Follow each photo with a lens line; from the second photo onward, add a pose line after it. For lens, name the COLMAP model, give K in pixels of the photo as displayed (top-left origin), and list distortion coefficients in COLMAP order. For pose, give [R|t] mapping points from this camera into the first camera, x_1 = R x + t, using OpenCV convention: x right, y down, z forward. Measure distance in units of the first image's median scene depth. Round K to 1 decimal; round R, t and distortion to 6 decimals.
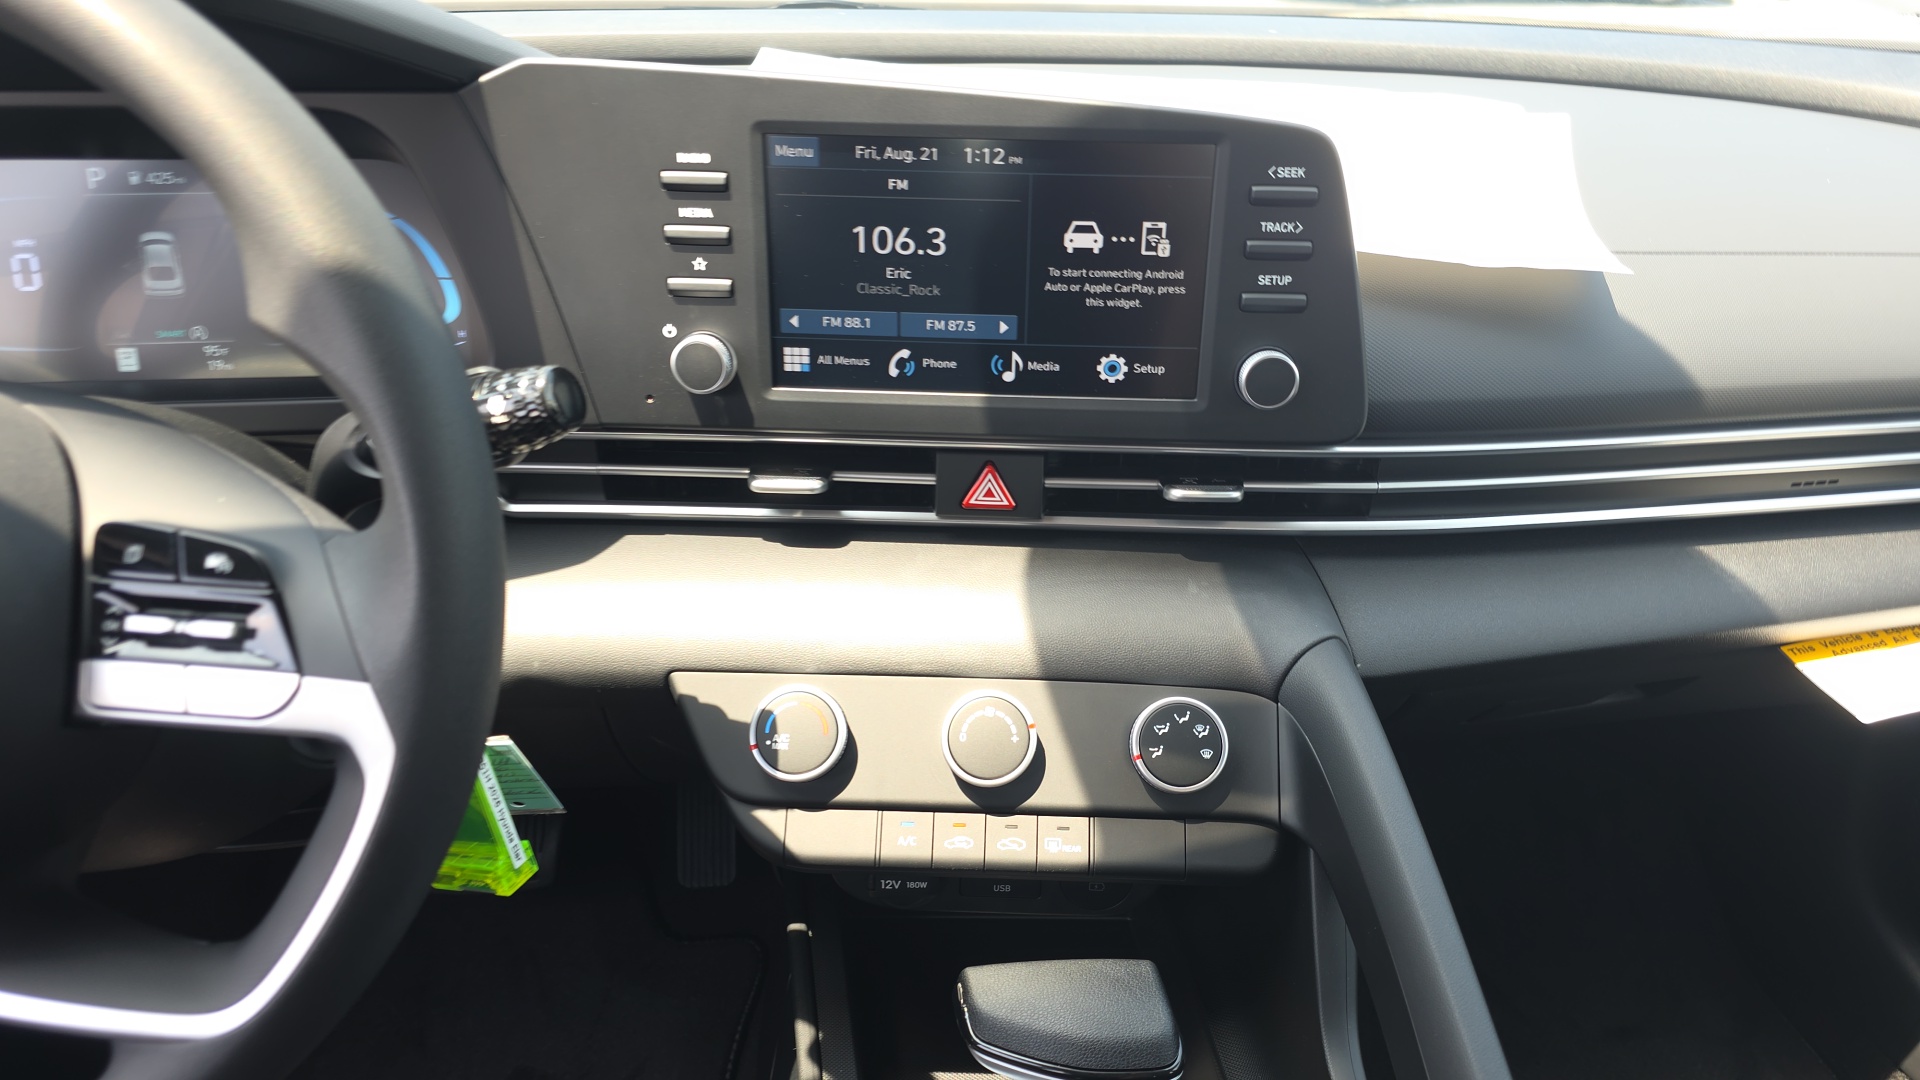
lens RADIAL K [[1324.1, 0, 980.5], [0, 1324.1, 577.5], [0, 0, 1]] dist [0.046926, -0.050956]
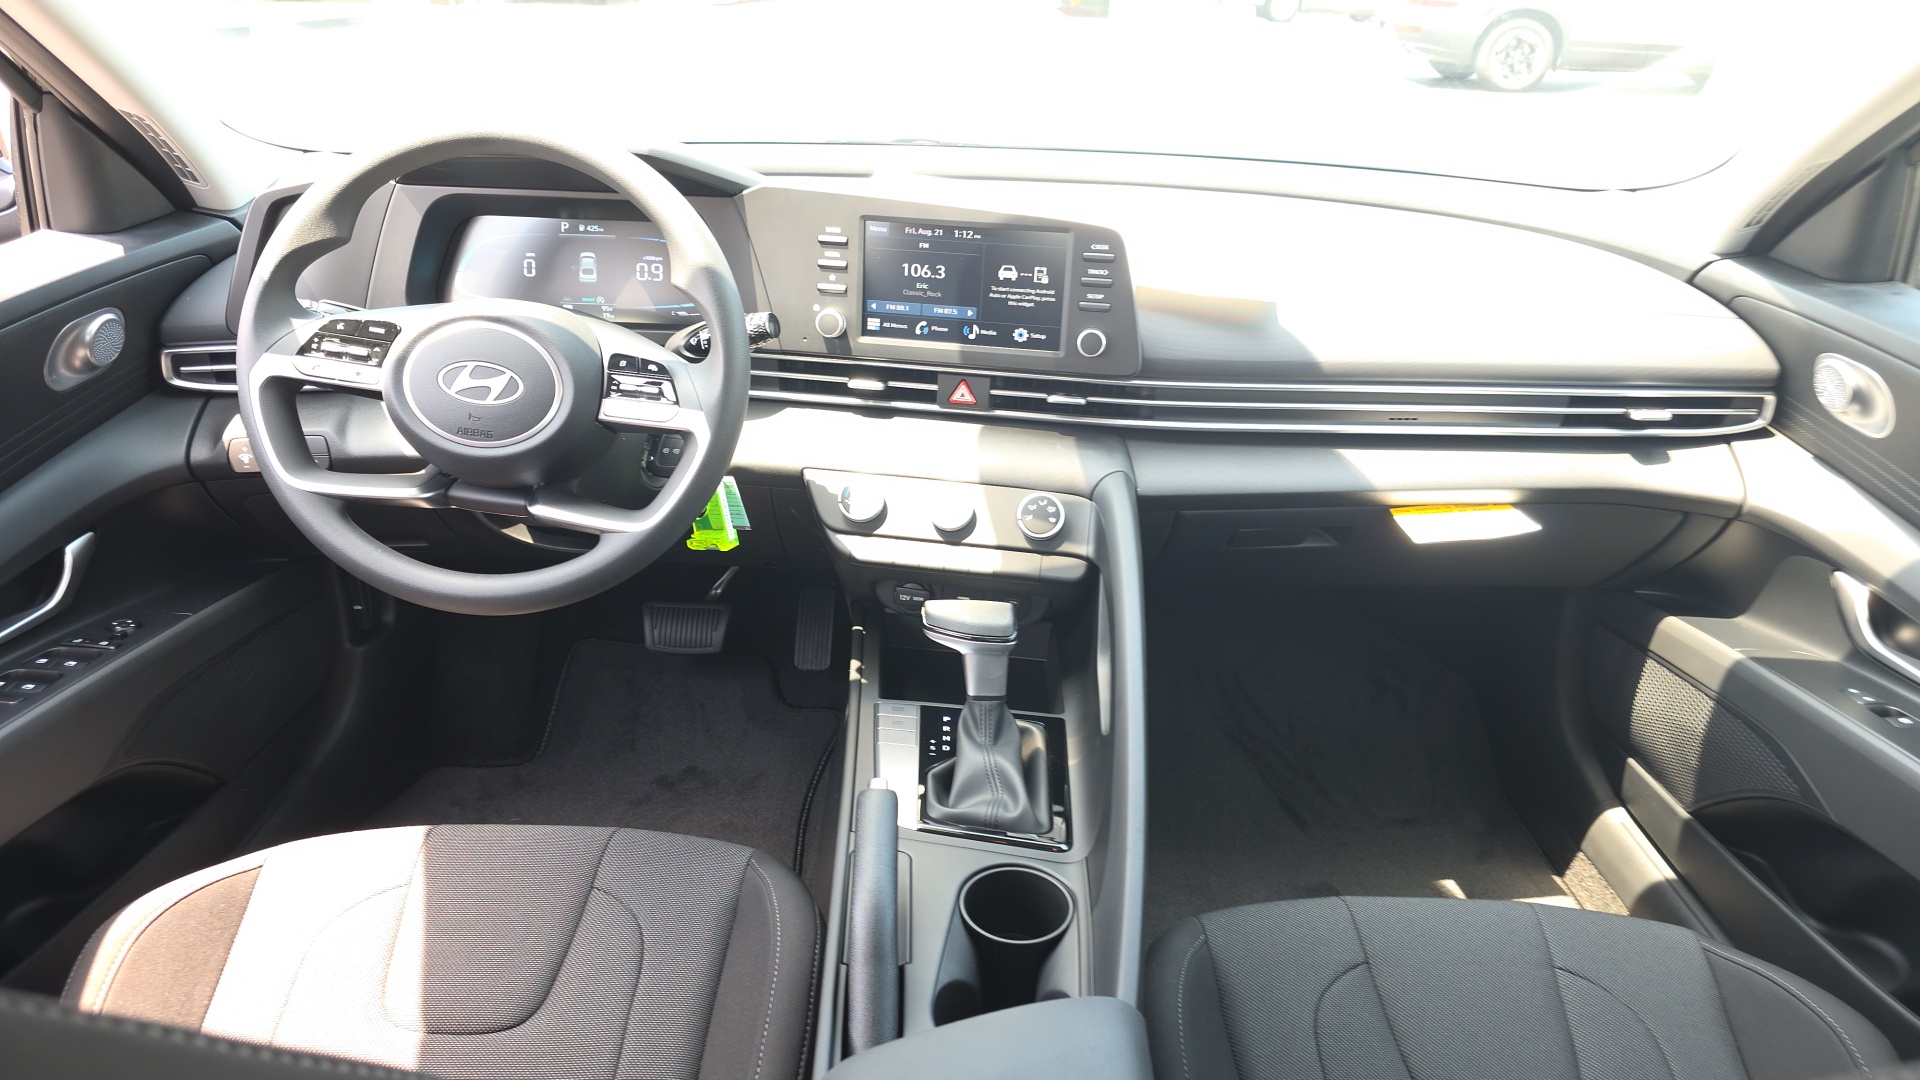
lens RADIAL K [[1315.3, 0, 954.4], [0, 1315.3, 503.8], [0, 0, 1]] dist [0.078861, -0.060326]
pose [[0.990542, 0.064334, -0.121194, 0.262556], [-0.075278, 0.993272, -0.088002, 0.296030], [0.114717, 0.096293, 0.988720, -1.037332]]
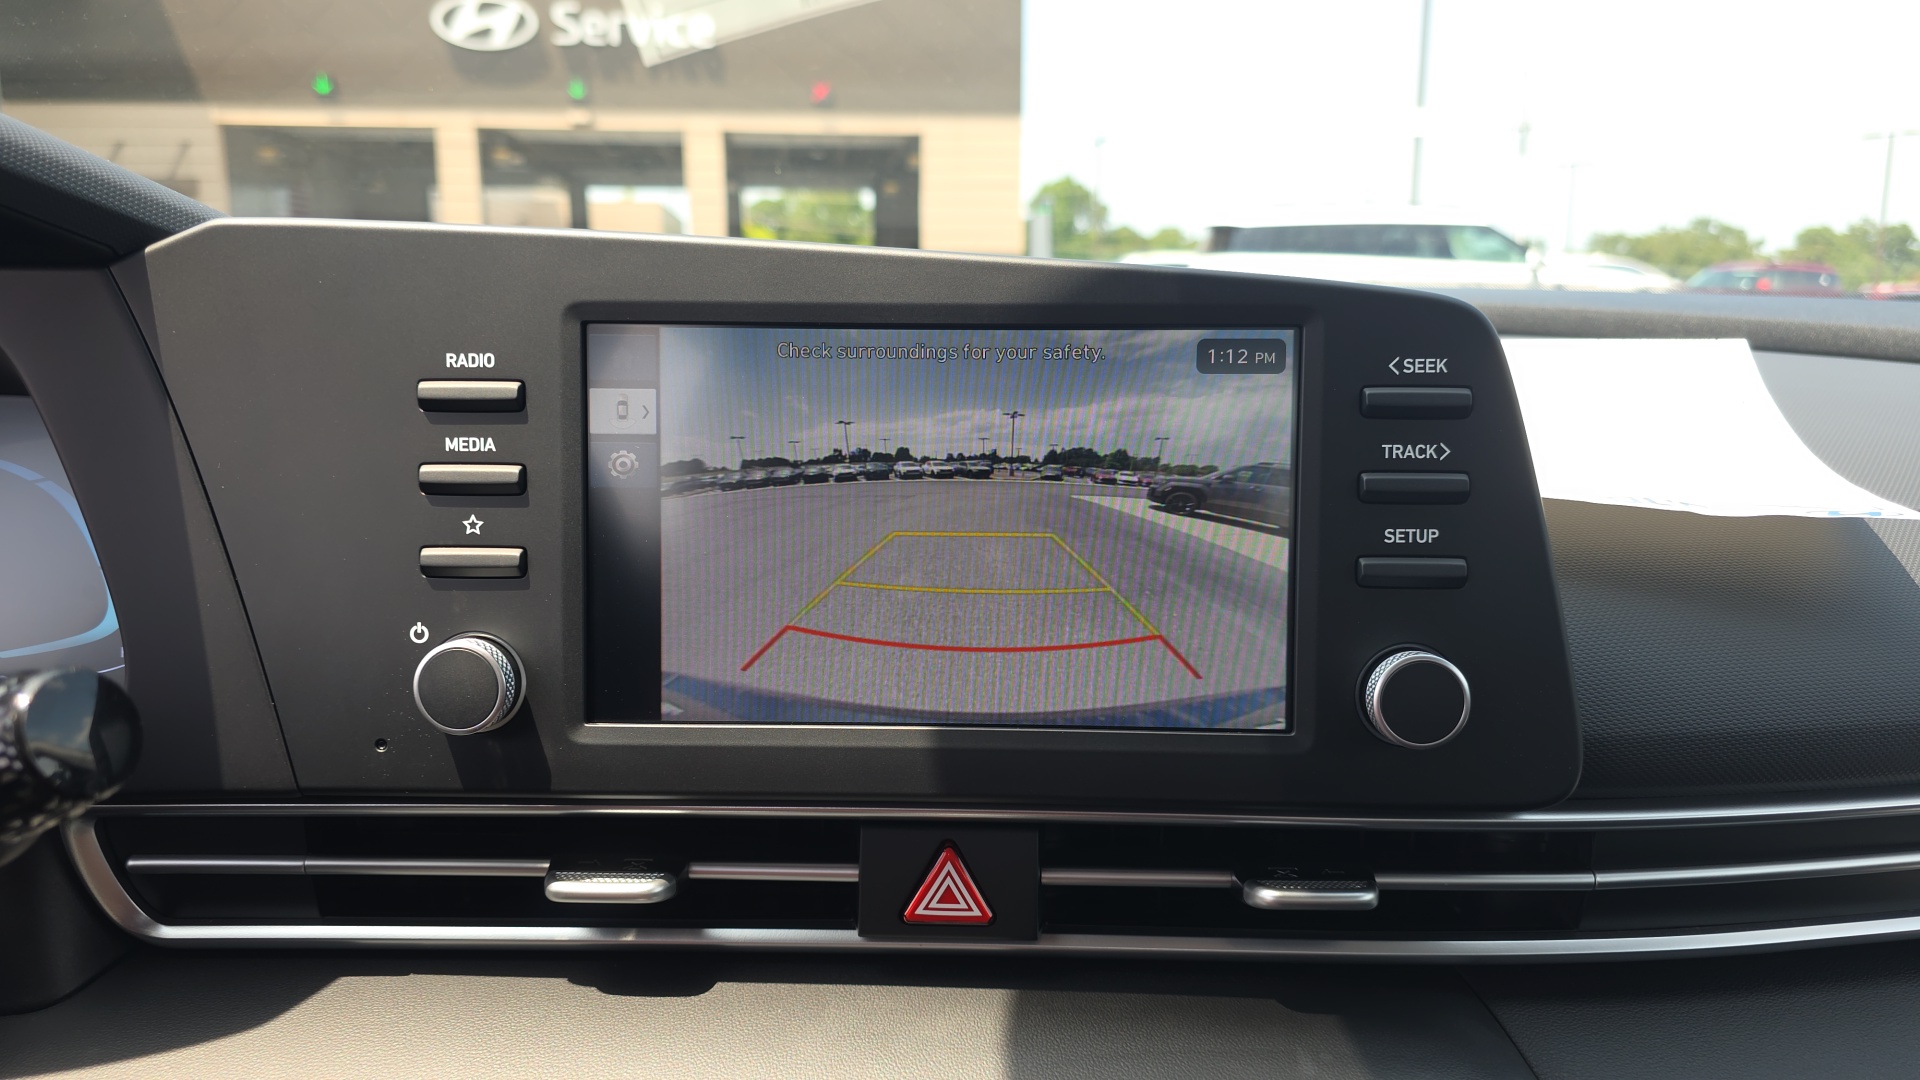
lens RADIAL K [[1324.1, 0, 912.9], [0, 1324.1, 511.4], [0, 0, 1]] dist [0.046926, -0.050956]
pose [[0.999879, -0.014789, -0.004794, -0.004073], [0.012627, 0.952402, -0.304583, -0.048882], [0.009070, 0.304486, 0.952474, 0.394722]]
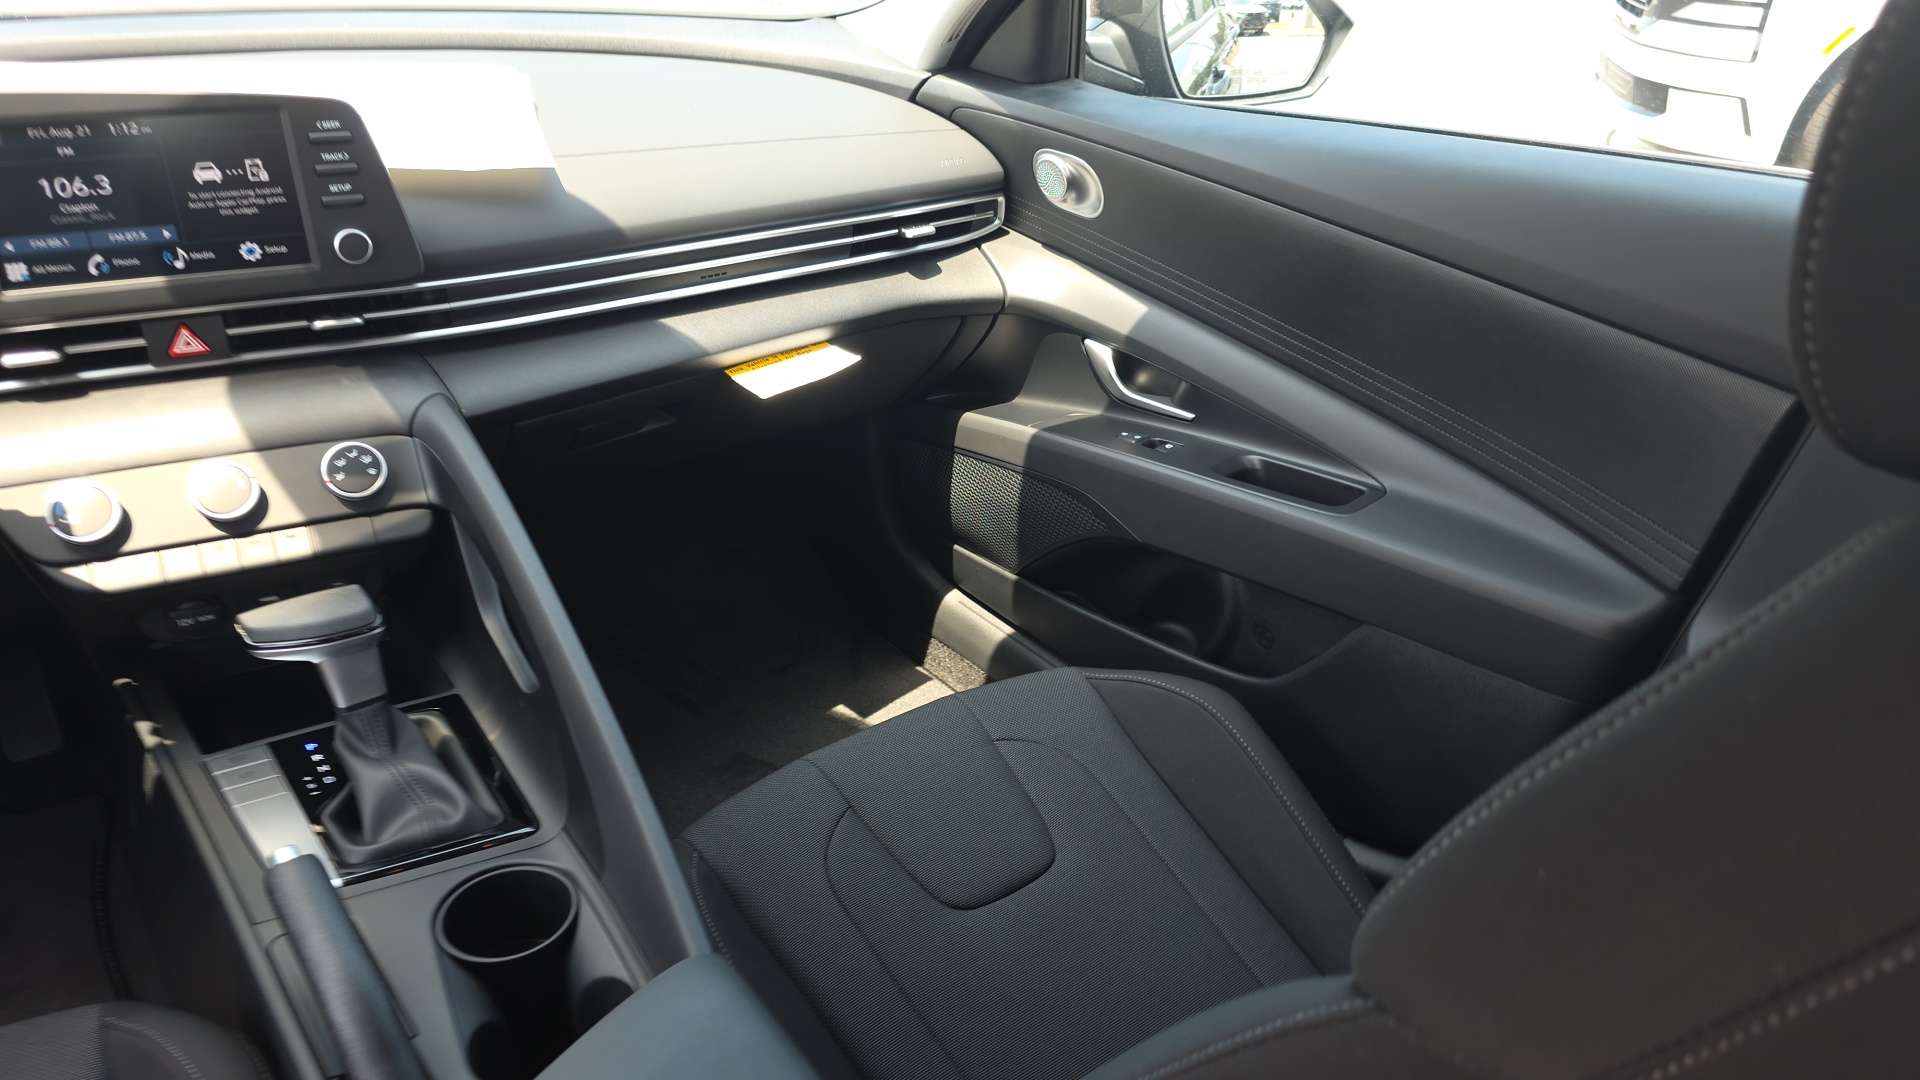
lens RADIAL K [[1324.1, 0, 996.6], [0, 1324.1, 546.6], [0, 0, 1]] dist [0.046926, -0.050956]
pose [[0.859781, -0.225382, 0.458234, 0.052259], [0.215668, 0.973641, 0.074229, 0.268062], [-0.462886, 0.035006, 0.885727, -0.858149]]
